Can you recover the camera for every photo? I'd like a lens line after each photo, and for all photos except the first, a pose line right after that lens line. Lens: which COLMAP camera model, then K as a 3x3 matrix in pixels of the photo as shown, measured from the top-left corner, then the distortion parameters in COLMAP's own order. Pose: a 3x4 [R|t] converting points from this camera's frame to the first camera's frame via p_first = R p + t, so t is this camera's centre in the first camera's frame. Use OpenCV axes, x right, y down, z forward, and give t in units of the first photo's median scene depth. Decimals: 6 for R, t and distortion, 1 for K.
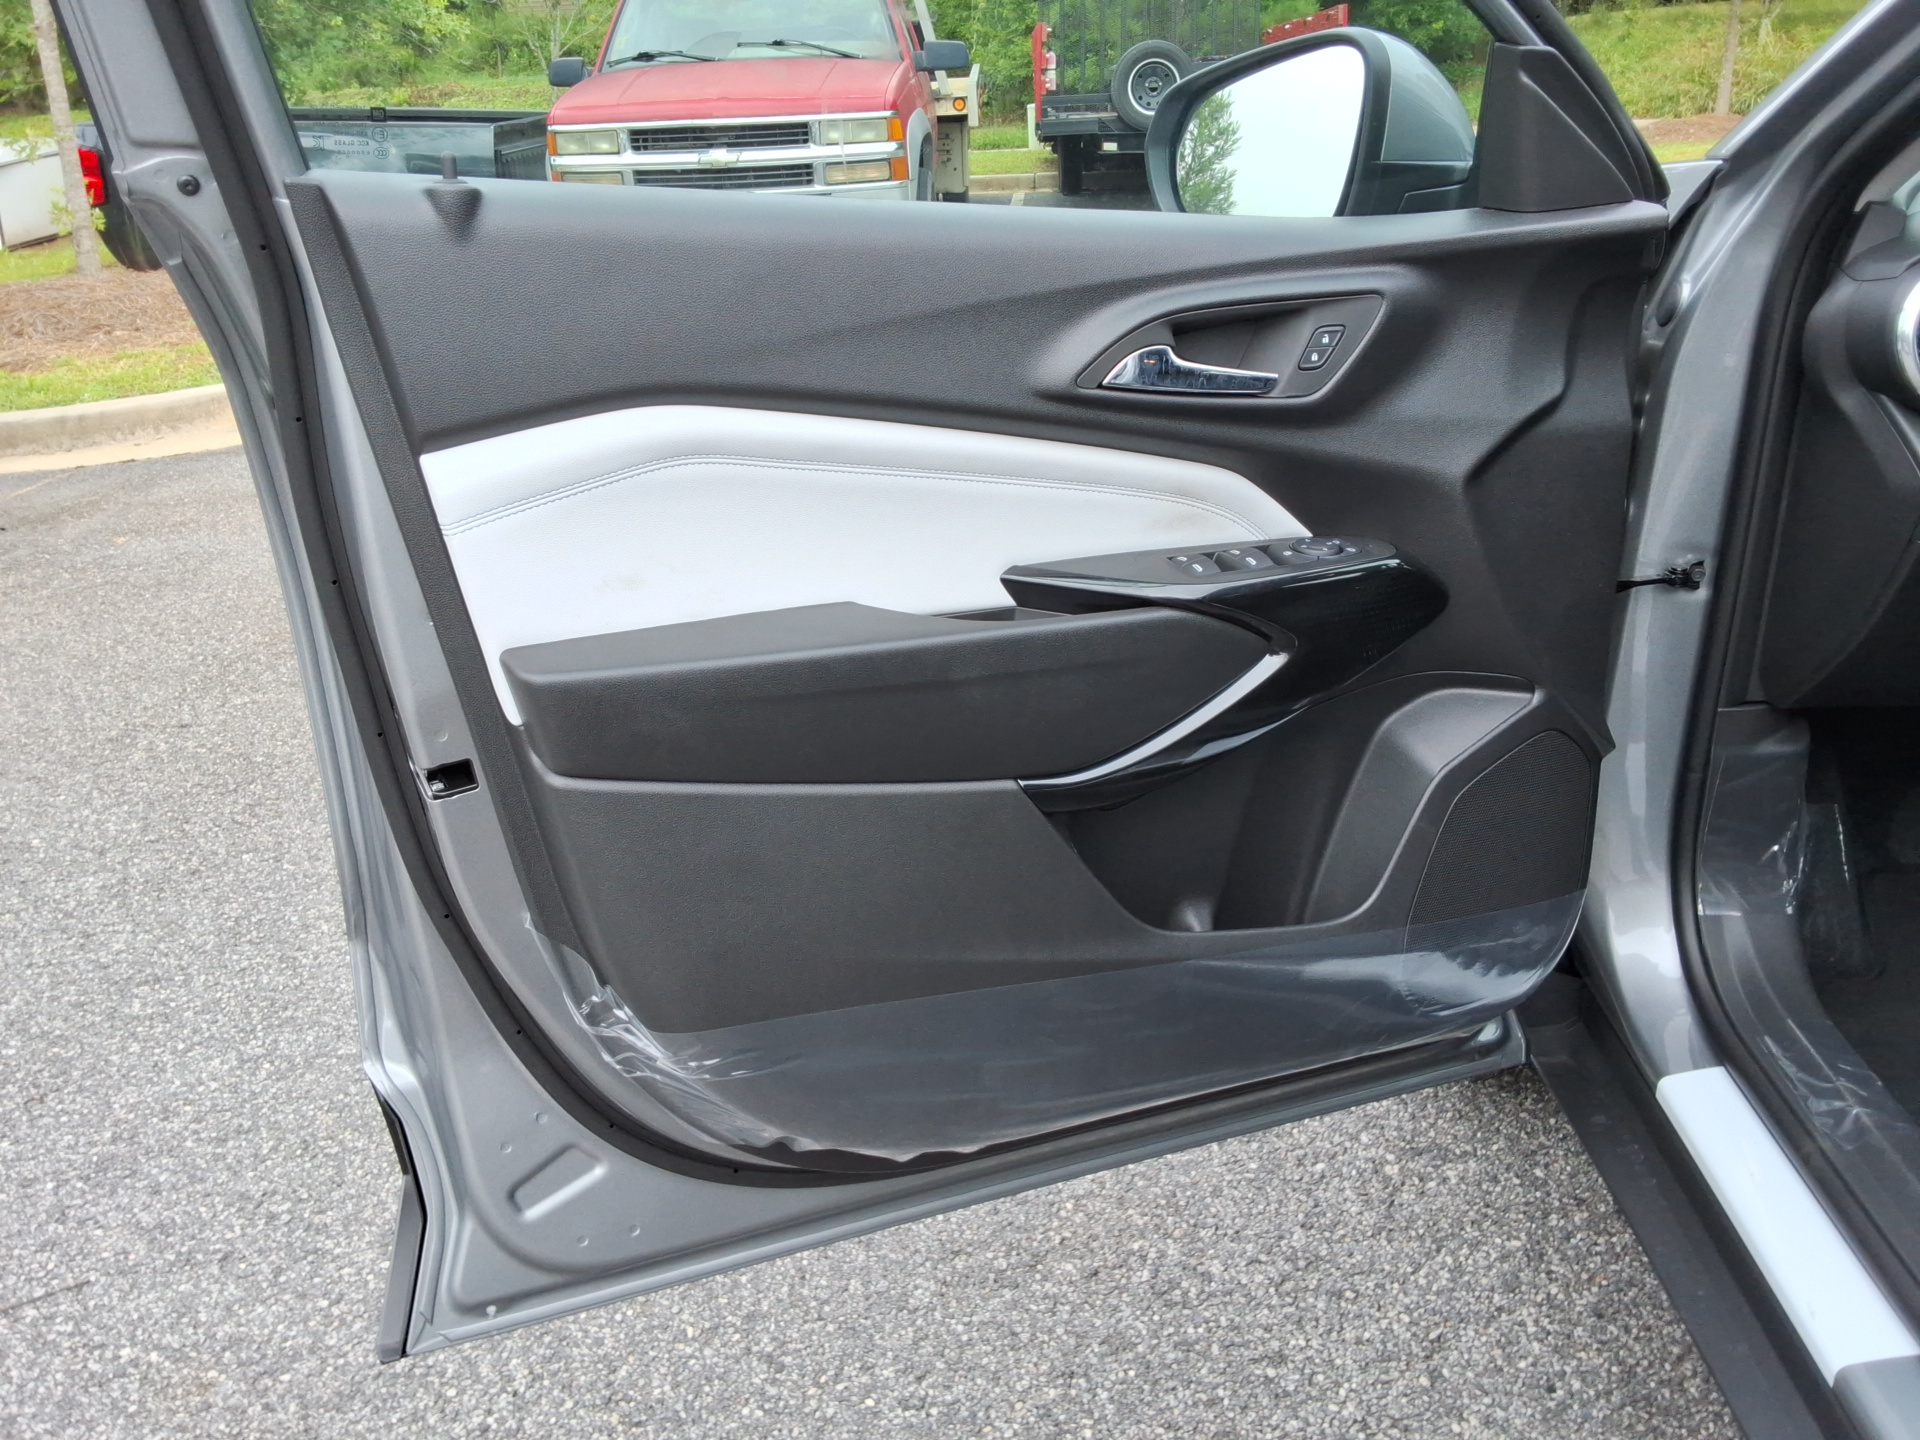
lens RADIAL K [[1543.2, 0, 975.9], [0, 1543.2, 716.2], [0, 0, 1]] dist [0.091114, -0.143502]
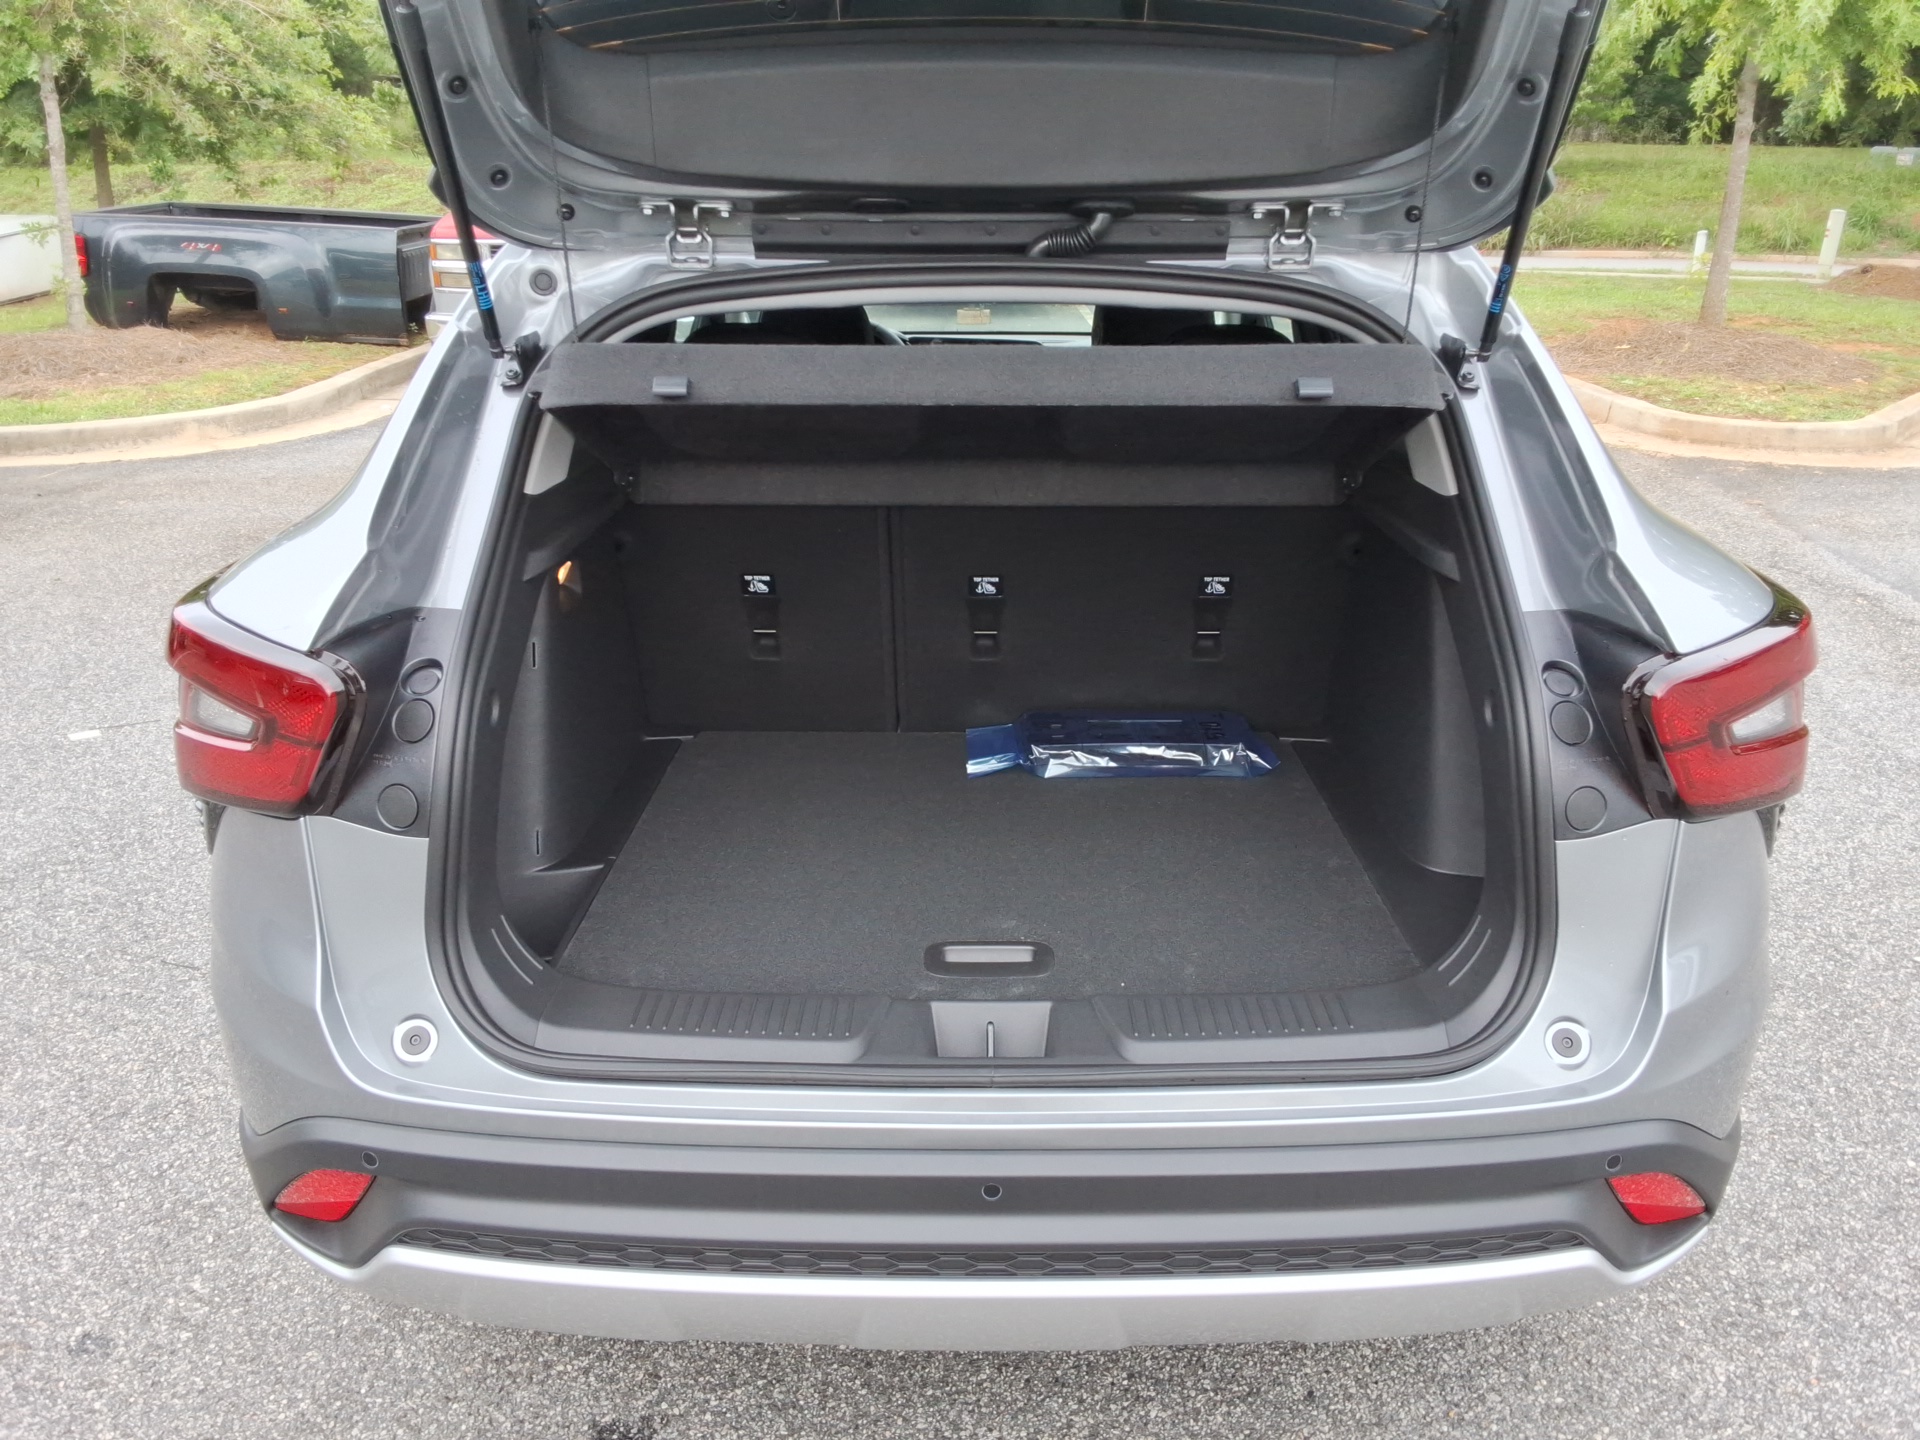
lens RADIAL K [[1543.2, 0, 975.7], [0, 1543.2, 707.9], [0, 0, 1]] dist [0.091114, -0.143502]
pose [[0.998317, 0.028809, 0.050329, 0.149607], [-0.025938, 0.998049, -0.056794, 0.102765], [-0.051867, 0.055393, 0.997117, -0.381427]]
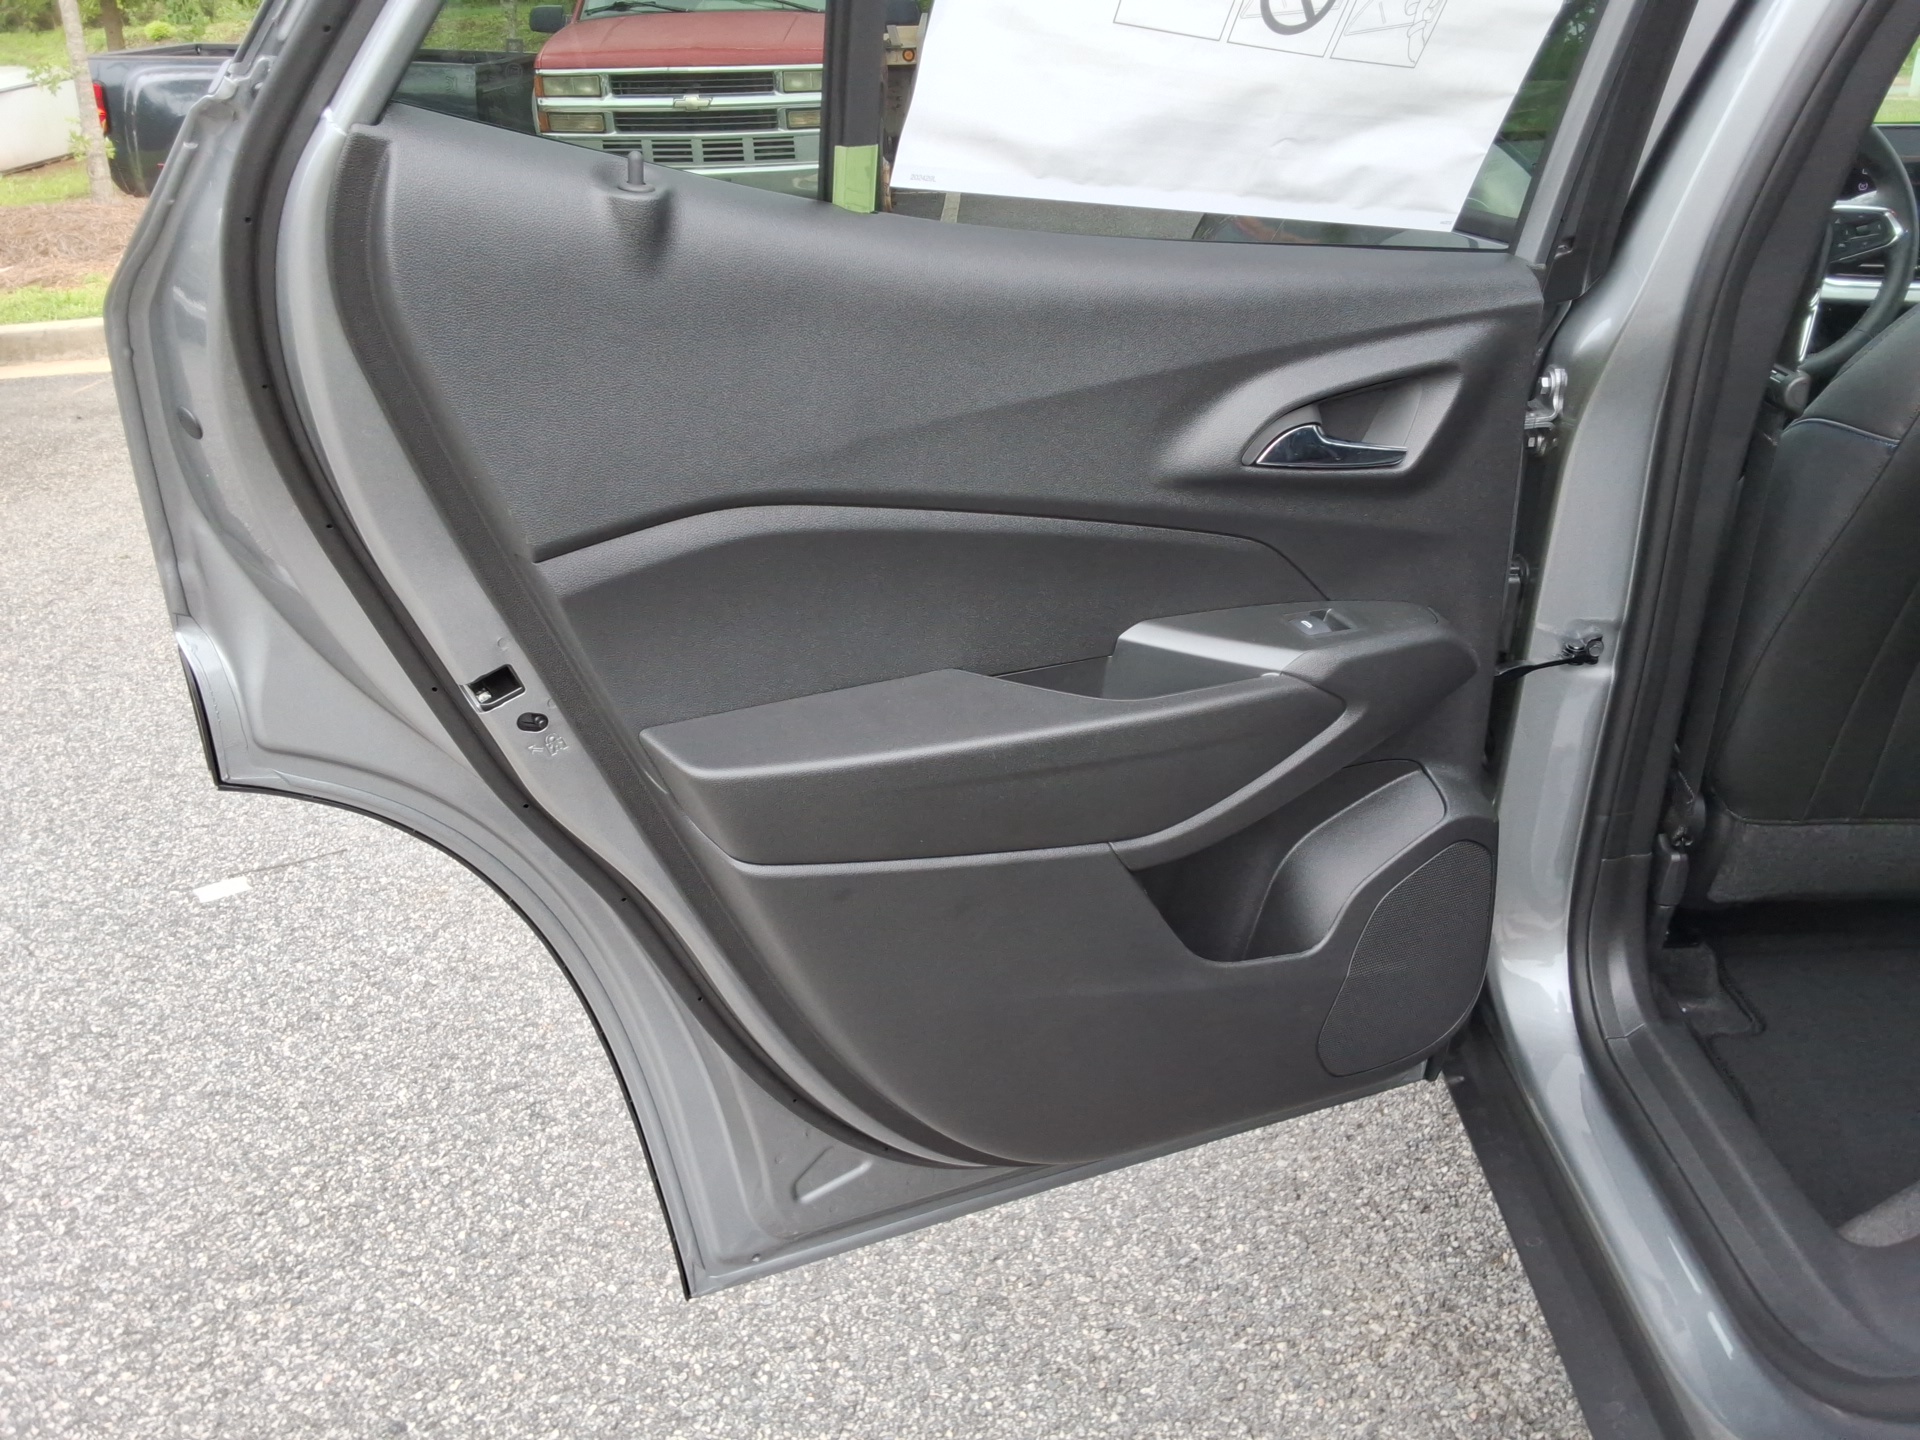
lens RADIAL K [[1543.2, 0, 978.4], [0, 1543.2, 713.2], [0, 0, 1]] dist [0.091114, -0.143502]
pose [[0.999280, 0.005886, 0.037473, -0.000328], [-0.007050, 0.999495, 0.030997, 0.039420], [-0.037272, -0.031239, 0.998817, -0.127283]]
